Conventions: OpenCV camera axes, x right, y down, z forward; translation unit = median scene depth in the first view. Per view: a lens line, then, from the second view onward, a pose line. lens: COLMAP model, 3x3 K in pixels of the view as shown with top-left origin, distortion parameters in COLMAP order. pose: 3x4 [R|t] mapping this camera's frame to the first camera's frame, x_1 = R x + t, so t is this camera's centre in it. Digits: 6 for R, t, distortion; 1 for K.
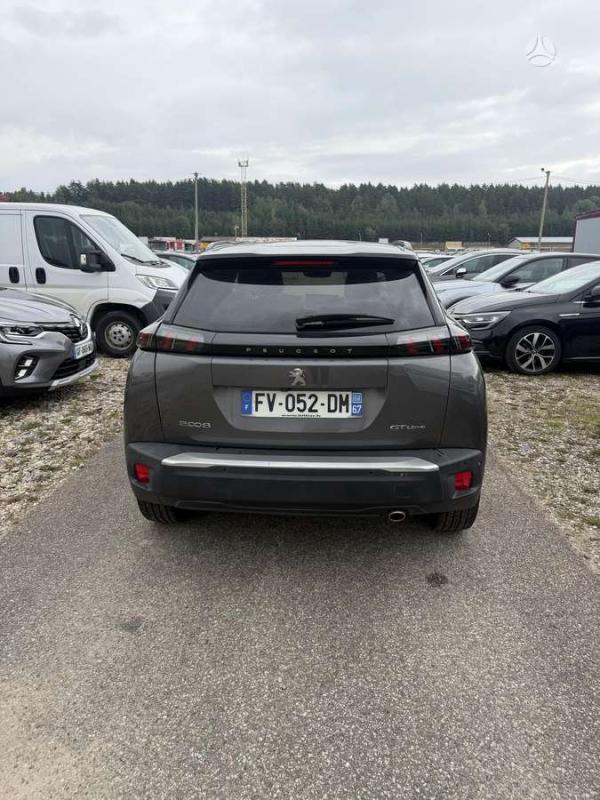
lens RADIAL K [[556.6, 0, 300.0], [0, 556.6, 400.0], [0, 0, 1]] dist [0.044292, -0.050351]
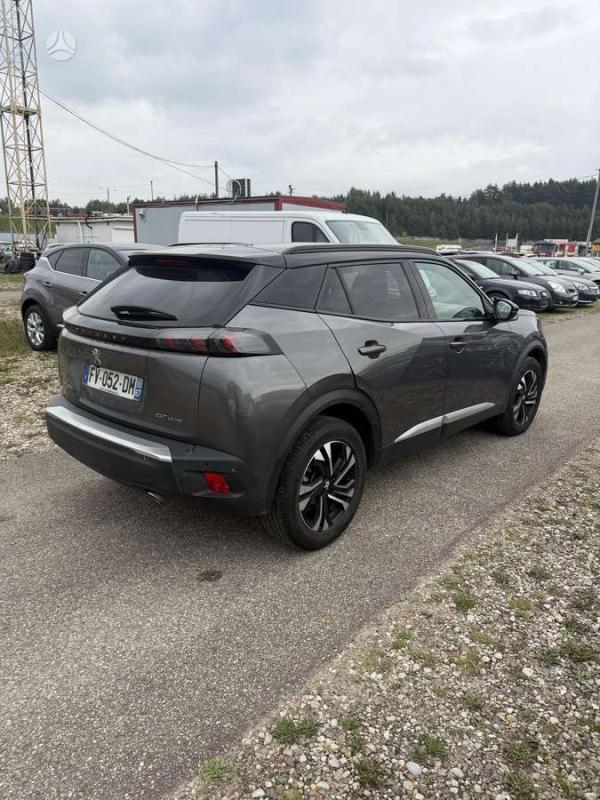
lens RADIAL K [[556.2, 0, 300.0], [0, 556.2, 400.0], [0, 0, 1]] dist [0.005512, -0.001263]
pose [[0.794151, 0.170044, -0.583447, 1.010974], [-0.171258, 0.983767, 0.053611, -0.084917], [0.583091, 0.057345, 0.810380, 0.286410]]
